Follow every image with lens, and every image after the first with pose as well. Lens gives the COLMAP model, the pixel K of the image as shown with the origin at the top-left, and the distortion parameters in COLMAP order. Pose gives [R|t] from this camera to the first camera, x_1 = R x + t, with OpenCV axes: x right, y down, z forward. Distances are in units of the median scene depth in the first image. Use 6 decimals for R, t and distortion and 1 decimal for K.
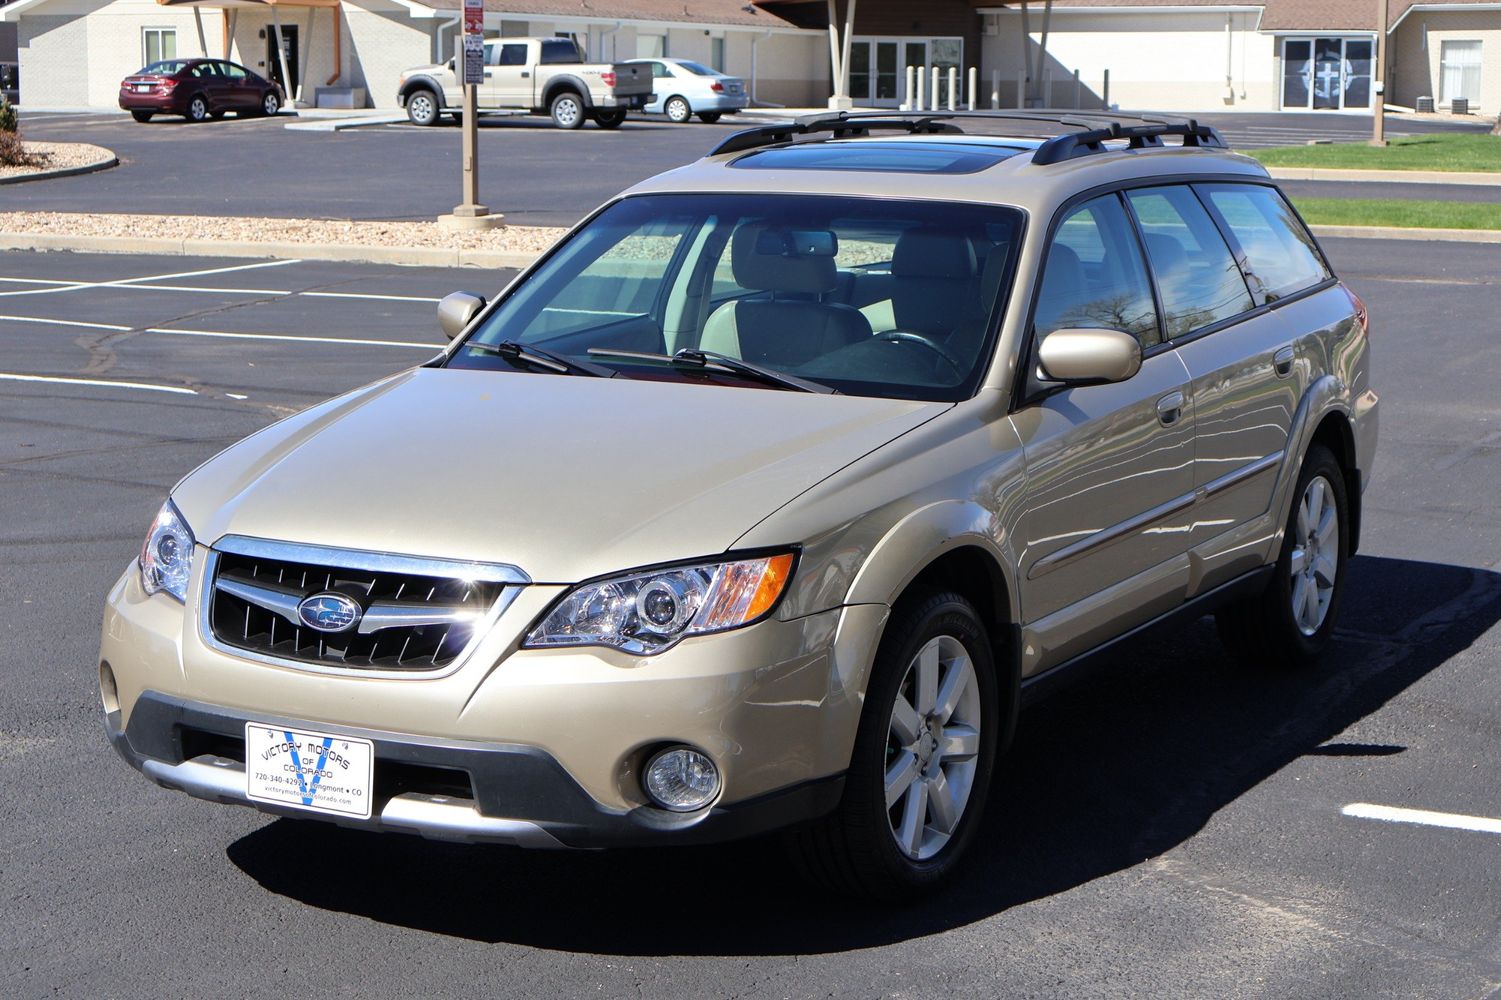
lens RADIAL K [[2652.5, 0, 682.6], [0, 2652.5, 498.8], [0, 0, 1]] dist [0.004324, 0.006546]
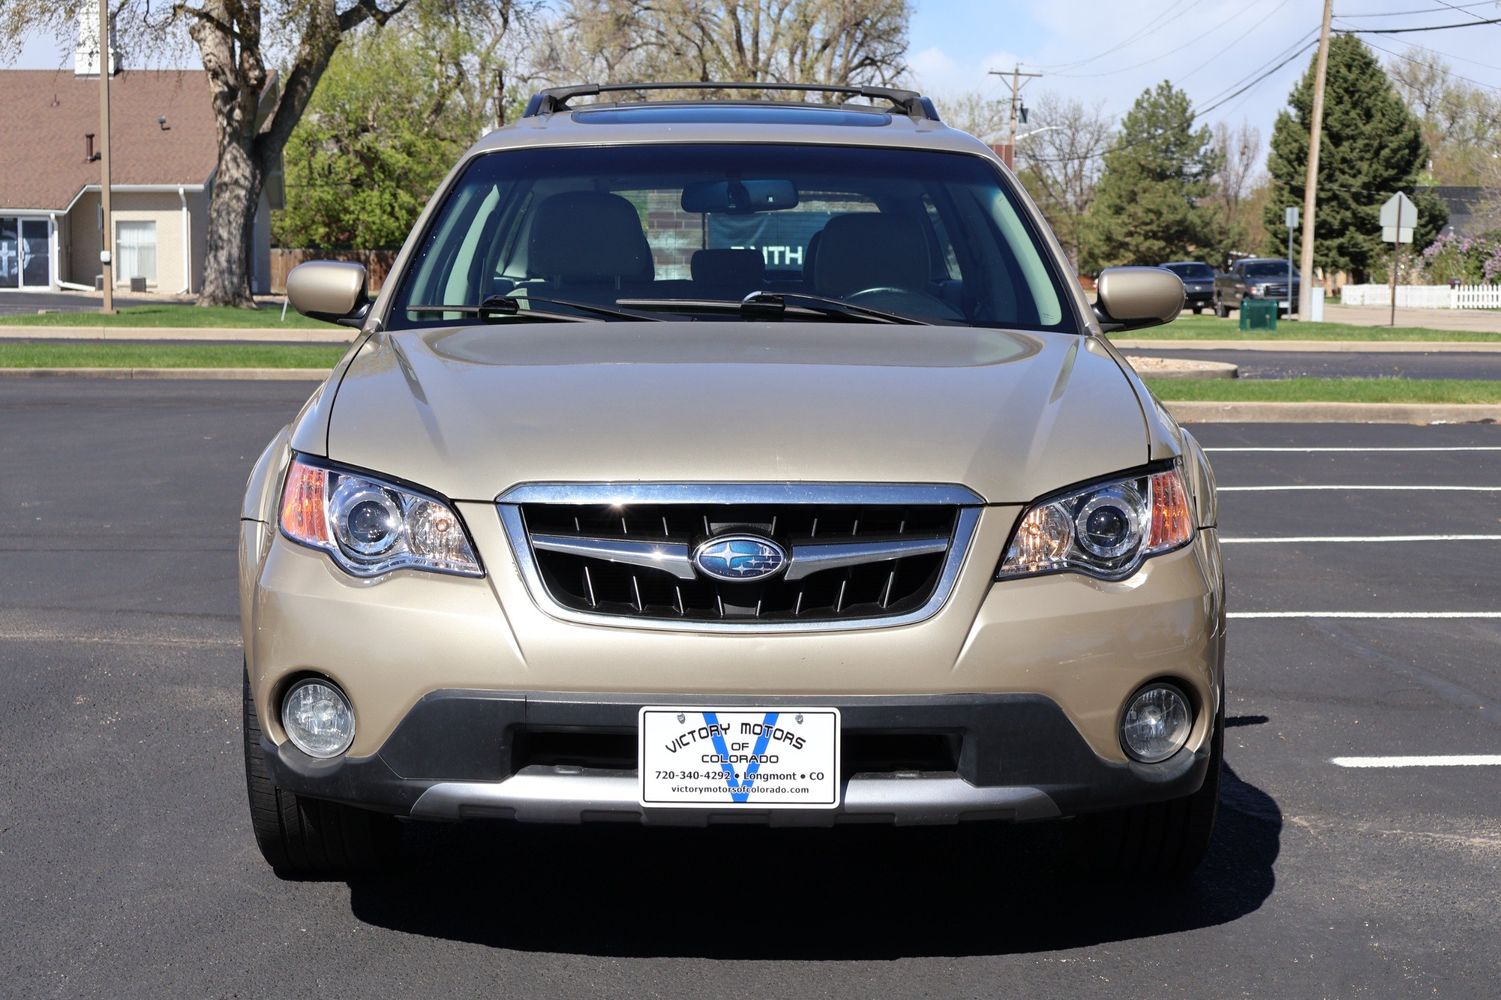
lens RADIAL K [[2652.5, 0, 682.6], [0, 2652.5, 498.8], [0, 0, 1]] dist [0.004324, 0.006546]
pose [[0.872739, -0.039142, 0.486616, -0.513236], [0.073720, 0.995917, -0.052107, 0.062577], [-0.482589, 0.081349, 0.872061, 0.299961]]
